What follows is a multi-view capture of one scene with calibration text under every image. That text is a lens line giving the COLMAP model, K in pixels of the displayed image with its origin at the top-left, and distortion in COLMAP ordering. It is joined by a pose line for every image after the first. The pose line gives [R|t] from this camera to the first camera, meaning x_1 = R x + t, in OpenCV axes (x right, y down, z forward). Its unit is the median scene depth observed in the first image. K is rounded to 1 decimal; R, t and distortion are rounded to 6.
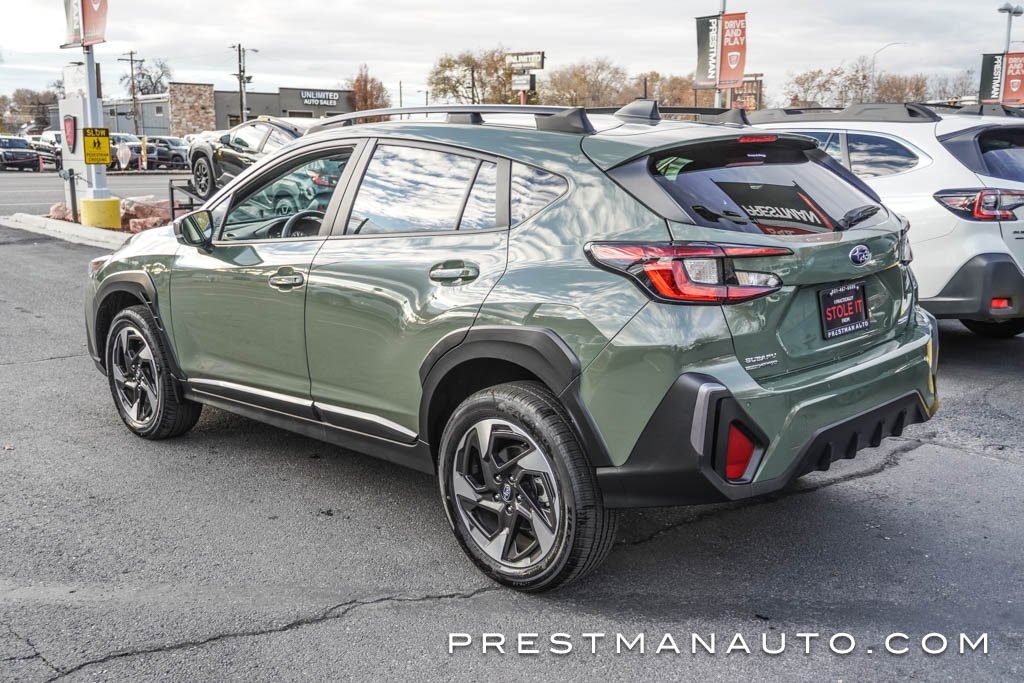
lens RADIAL K [[1045.7, 0, 503.5], [0, 1045.7, 344.7], [0, 0, 1]] dist [0.007233, 0.000000]
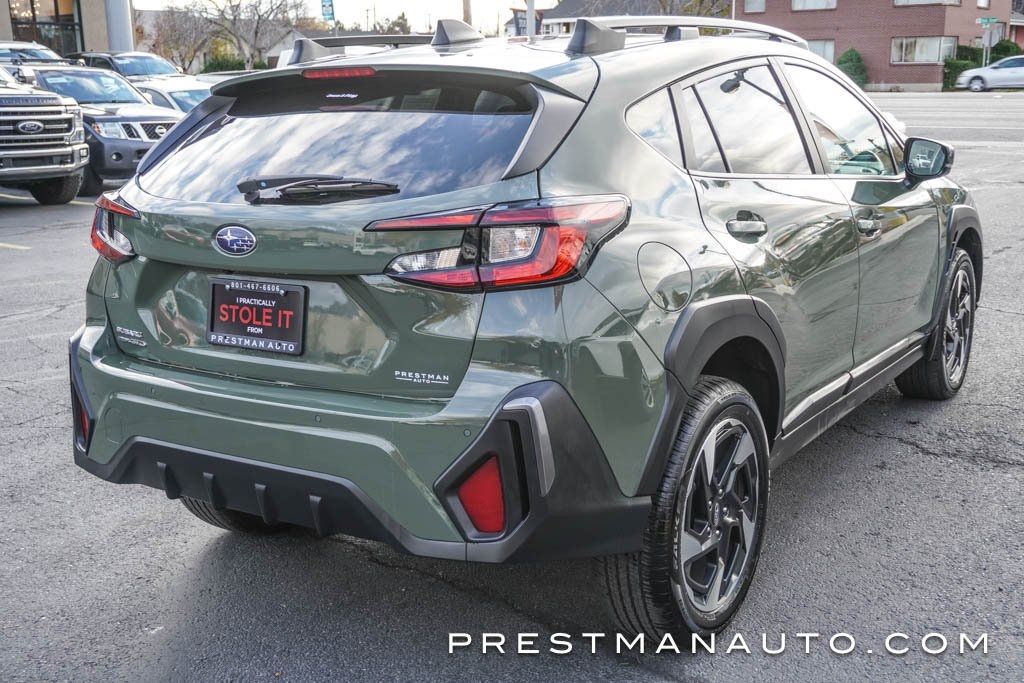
lens RADIAL K [[1132.9, 0, 509.8], [0, 1132.9, 343.4], [0, 0, 1]] dist [0.006829, 0.000000]
pose [[0.210819, 0.219227, -0.952625, 0.224546], [-0.162972, 0.968771, 0.186876, -0.038232], [0.963844, 0.115854, 0.239963, 0.200129]]
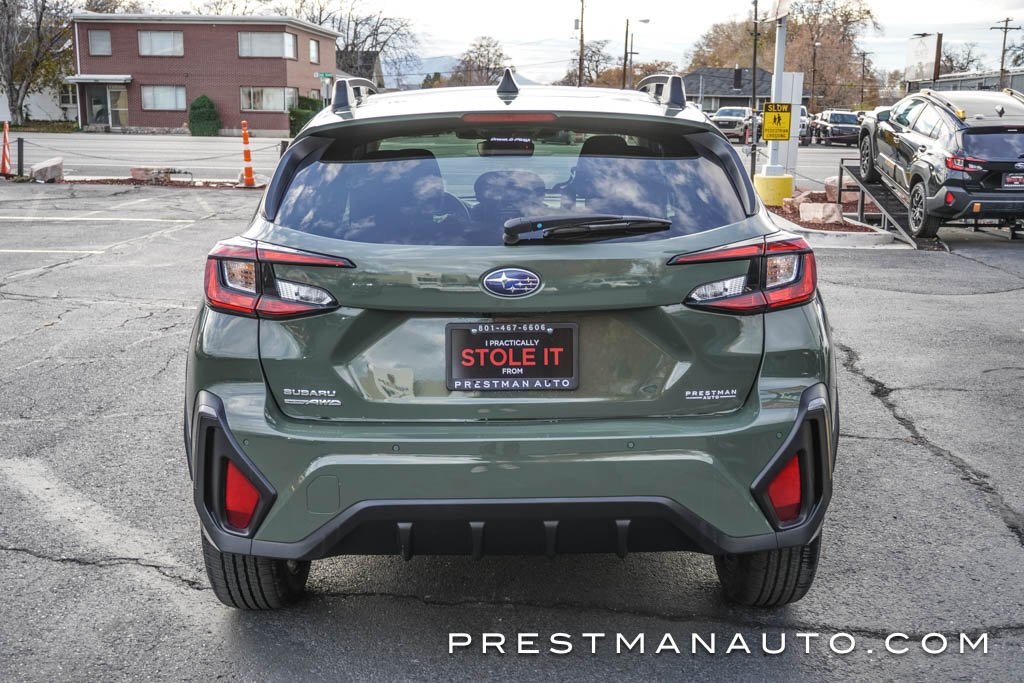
lens RADIAL K [[1103.1, 0, 508.1], [0, 1103.1, 345.5], [0, 0, 1]] dist [0.000110, 0.000000]
pose [[0.714782, 0.146906, -0.683743, 0.170771], [-0.138355, 0.988069, 0.067656, -0.018639], [0.685525, 0.046240, 0.726579, 0.091228]]
